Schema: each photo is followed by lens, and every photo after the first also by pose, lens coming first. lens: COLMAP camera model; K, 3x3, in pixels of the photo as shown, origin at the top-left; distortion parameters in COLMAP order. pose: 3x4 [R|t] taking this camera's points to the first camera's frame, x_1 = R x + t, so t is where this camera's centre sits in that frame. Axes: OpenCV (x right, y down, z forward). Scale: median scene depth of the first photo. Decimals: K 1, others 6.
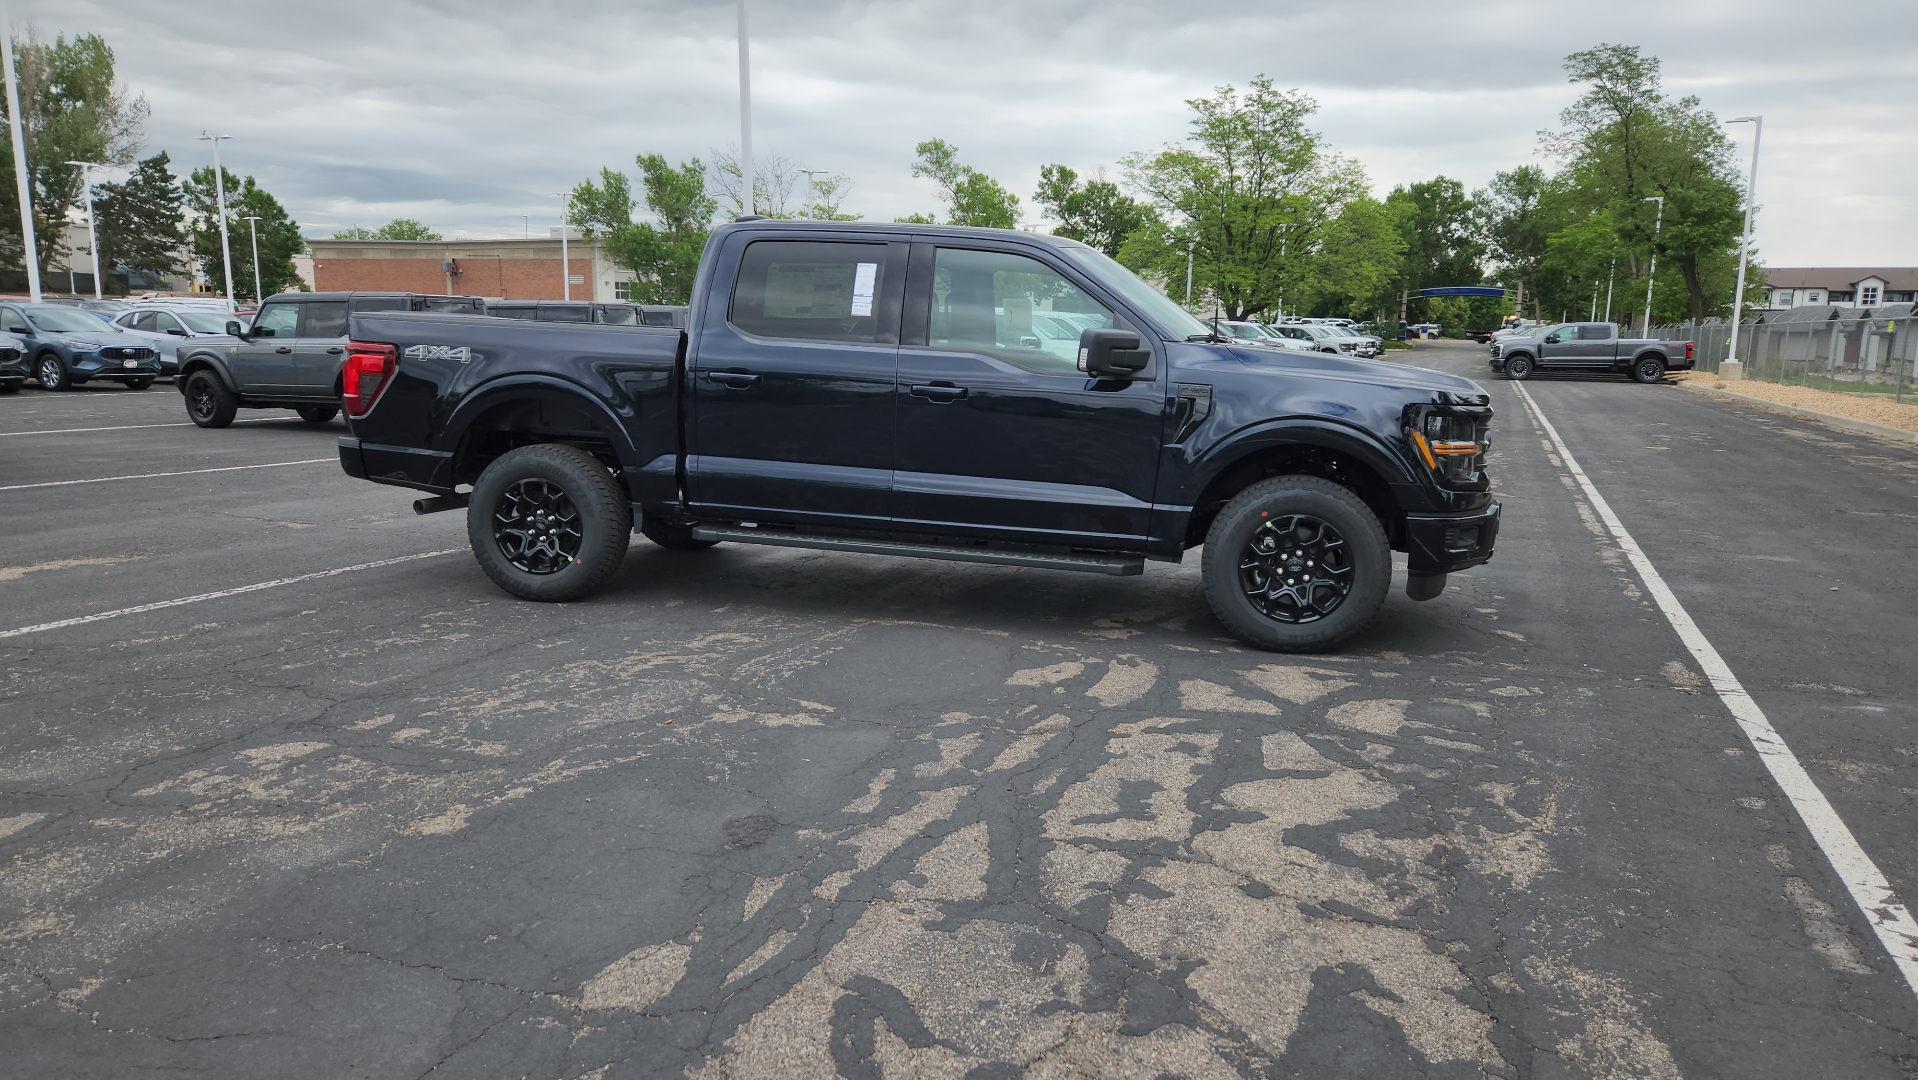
lens RADIAL K [[1281.3, 0, 936.1], [0, 1281.3, 535.6], [0, 0, 1]] dist [0.072670, -0.055422]
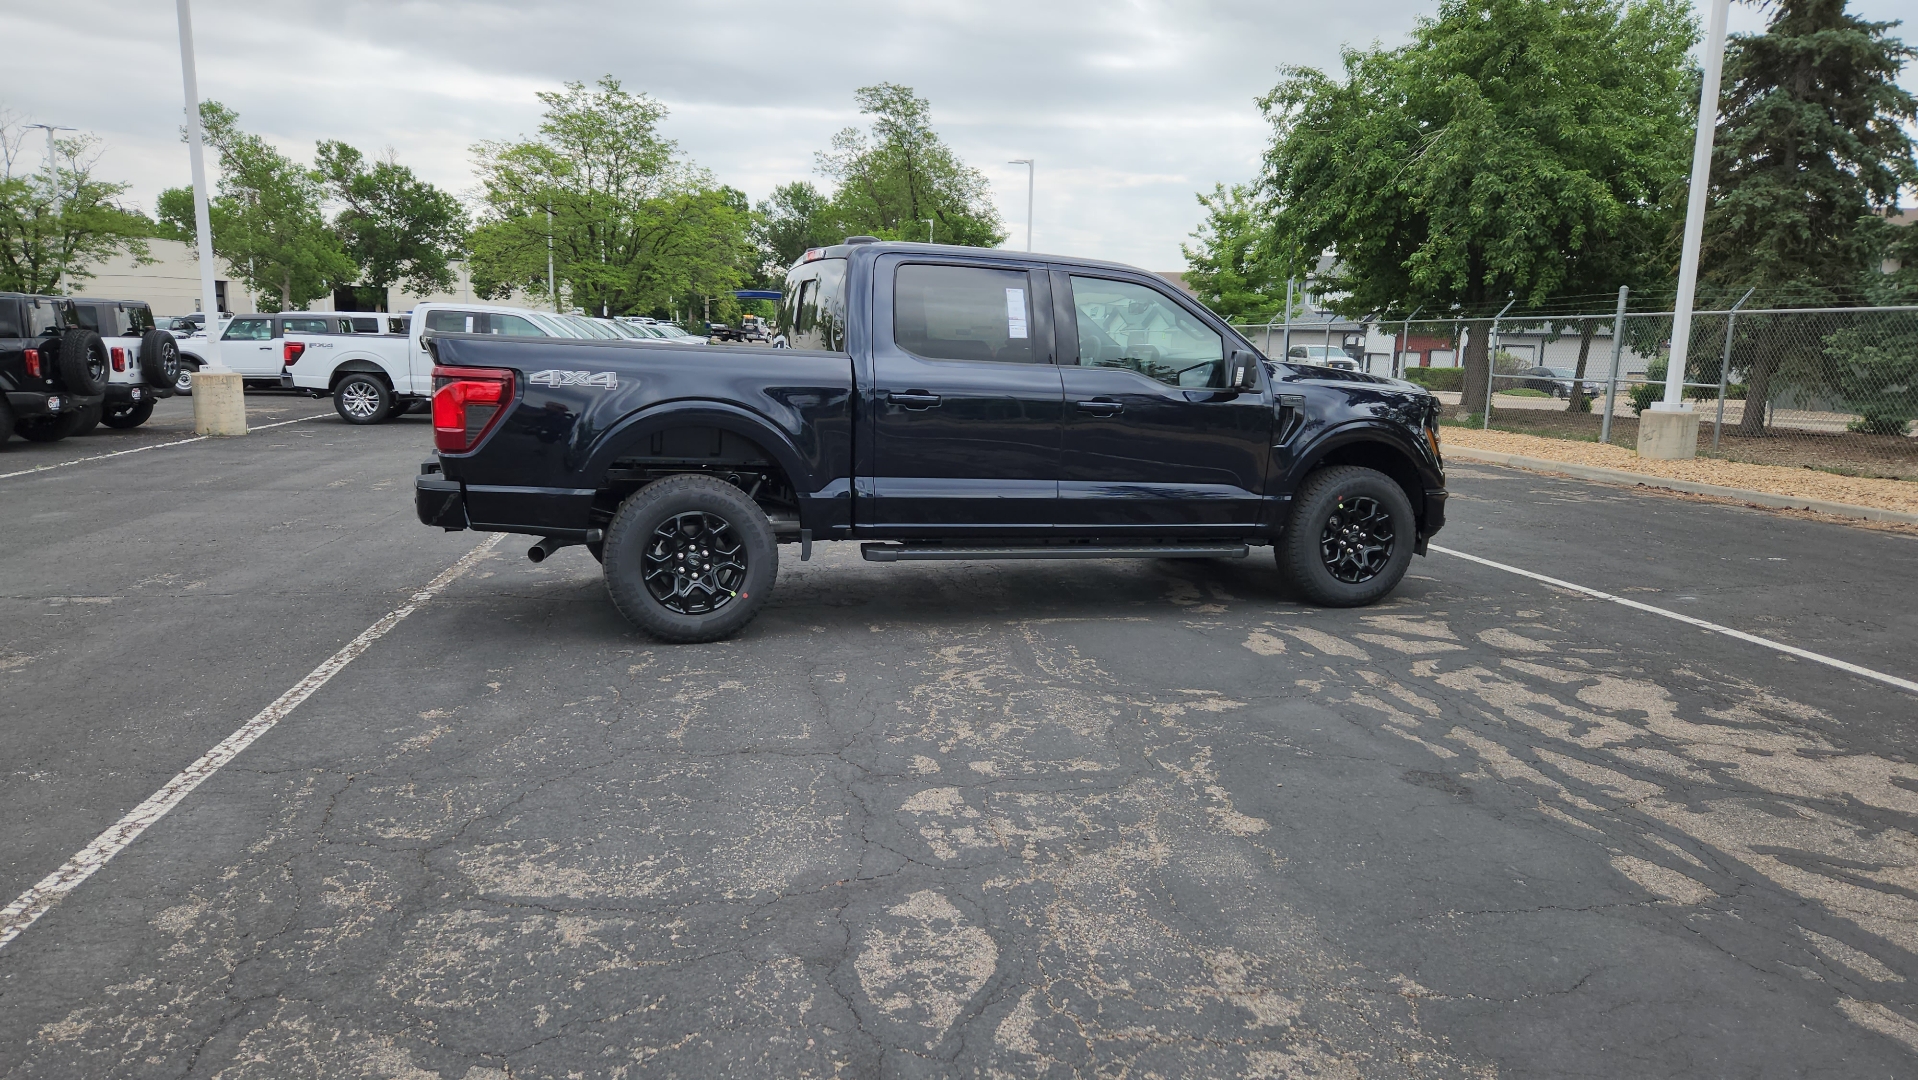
lens RADIAL K [[1281.3, 0, 932.7], [0, 1281.3, 546.5], [0, 0, 1]] dist [0.072670, -0.055422]
pose [[0.853403, -0.083046, 0.514594, -0.651357], [0.077436, 0.996471, 0.032393, -0.036609], [-0.515468, 0.012204, 0.856822, 0.116209]]
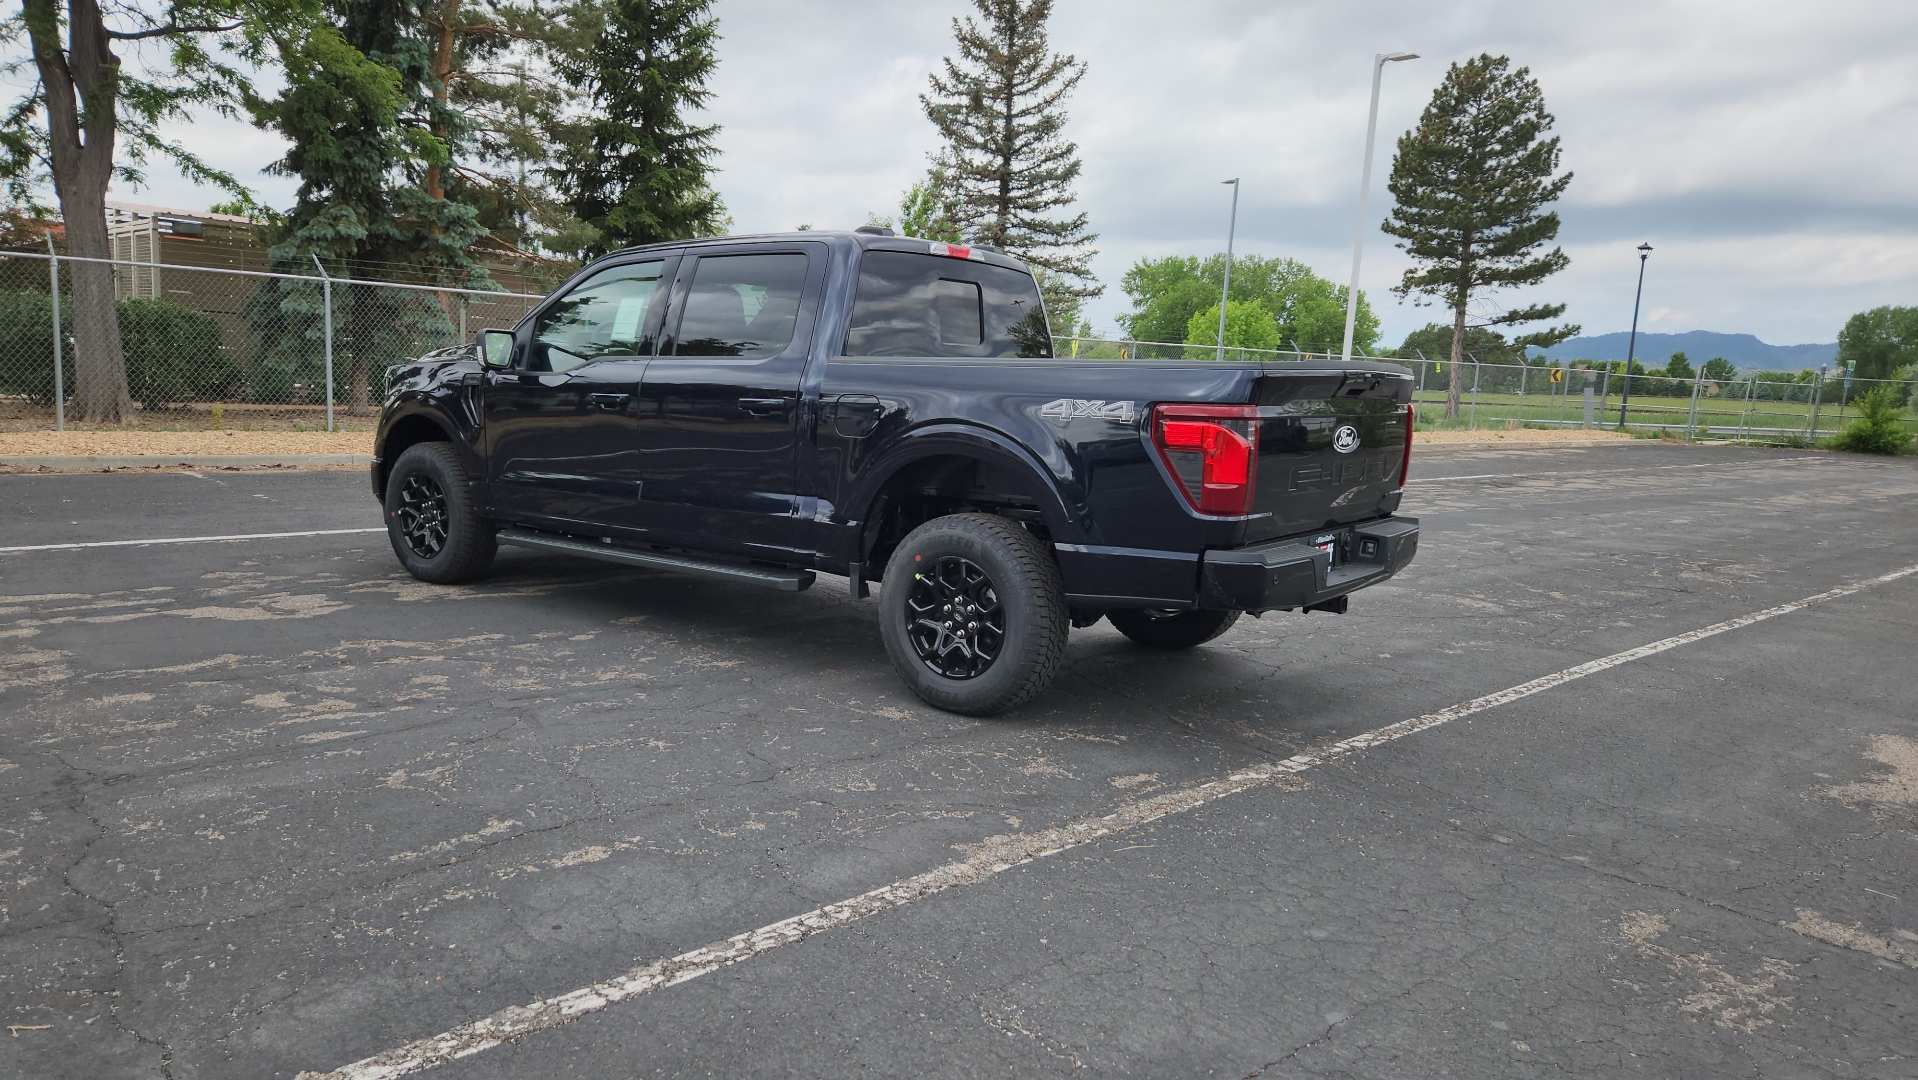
lens RADIAL K [[1282.5, 0, 929.0], [0, 1282.5, 553.7], [0, 0, 1]] dist [0.074658, -0.062347]
pose [[-0.905703, -0.124323, 0.405273, -0.549785], [-0.000217, 0.956164, 0.292832, -0.320756], [-0.423914, 0.265131, -0.866027, 1.995636]]
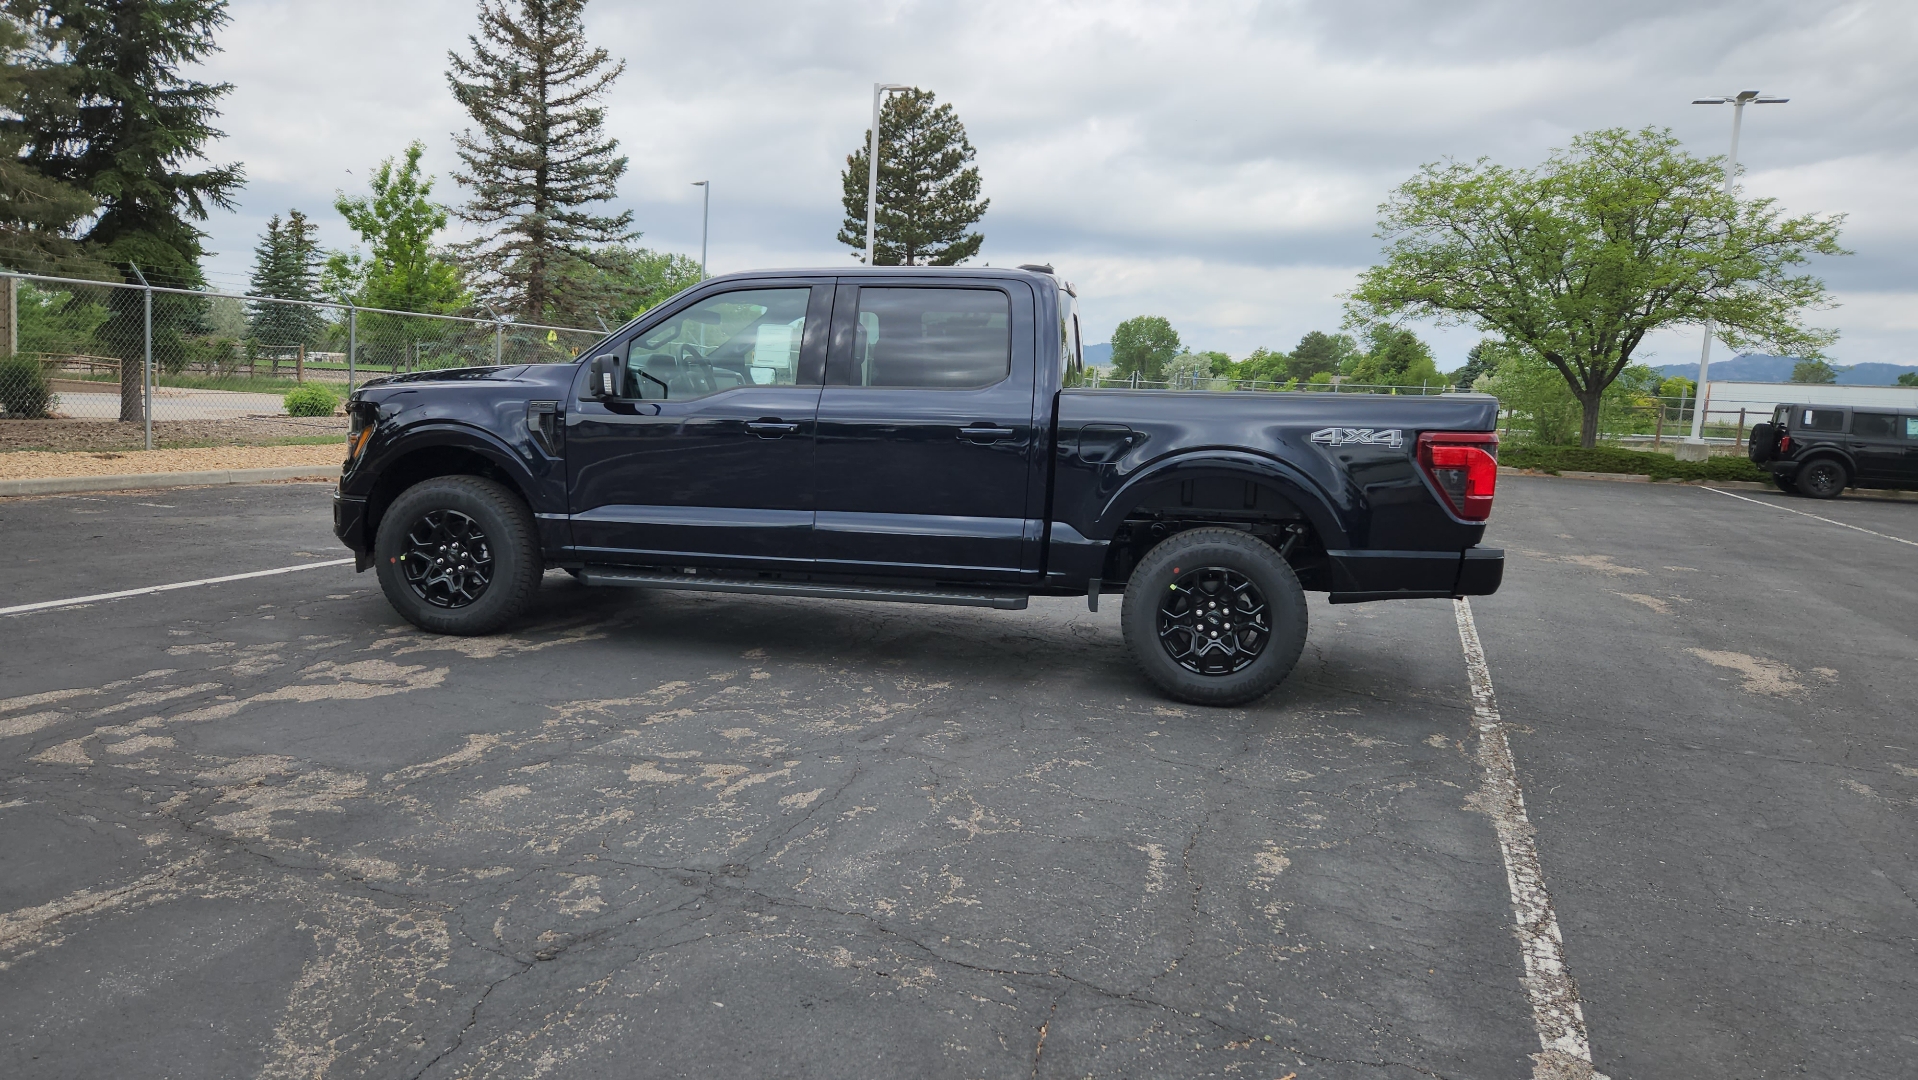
lens RADIAL K [[1282.5, 0, 928.6], [0, 1282.5, 526.9], [0, 0, 1]] dist [0.074658, -0.062347]
pose [[-0.996763, -0.066401, -0.045321, -0.005466], [-0.075996, 0.962132, 0.261776, -0.333688], [0.026222, 0.264373, -0.964064, 2.155096]]
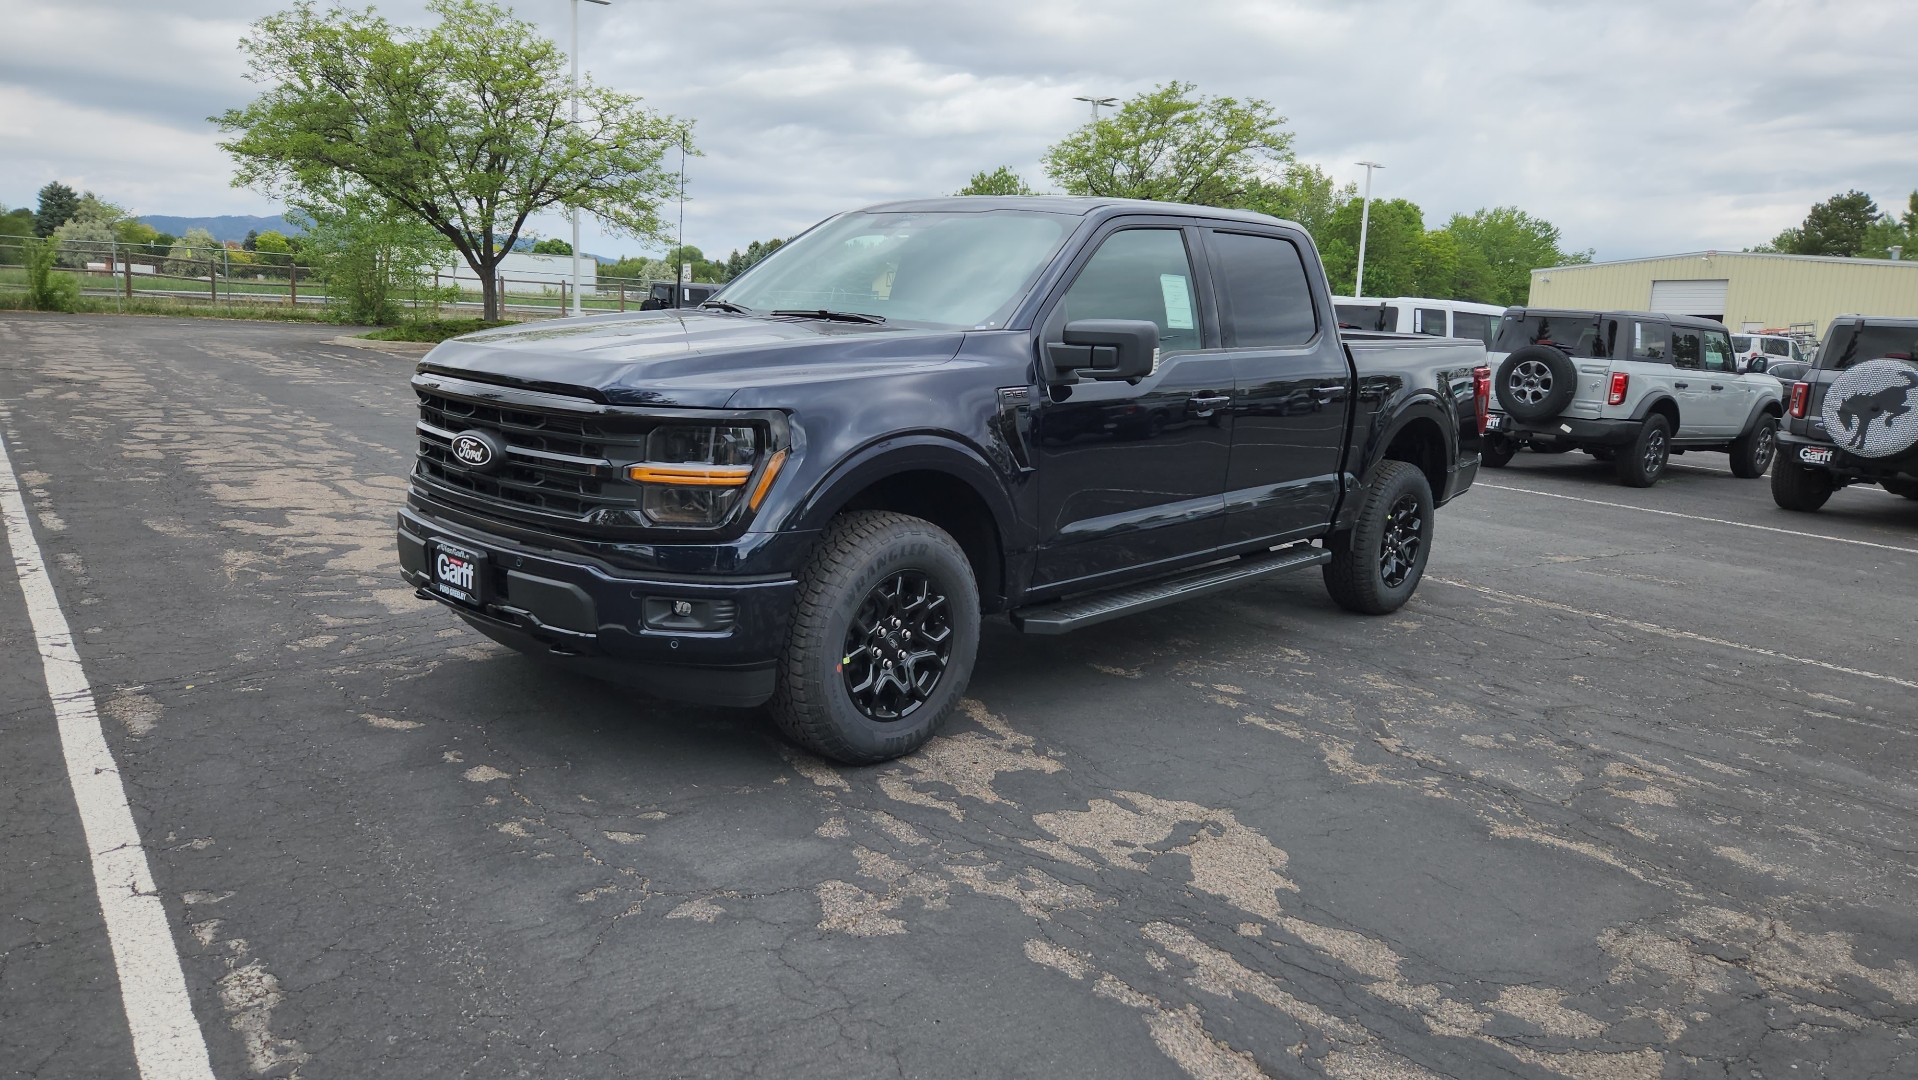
lens RADIAL K [[1282.5, 0, 933.8], [0, 1282.5, 553.8], [0, 0, 1]] dist [0.074658, -0.062347]
pose [[-0.505854, 0.110868, -0.855465, 0.845931], [-0.196550, 0.950806, 0.239448, -0.218192], [0.839929, 0.289267, -0.459178, 1.481021]]
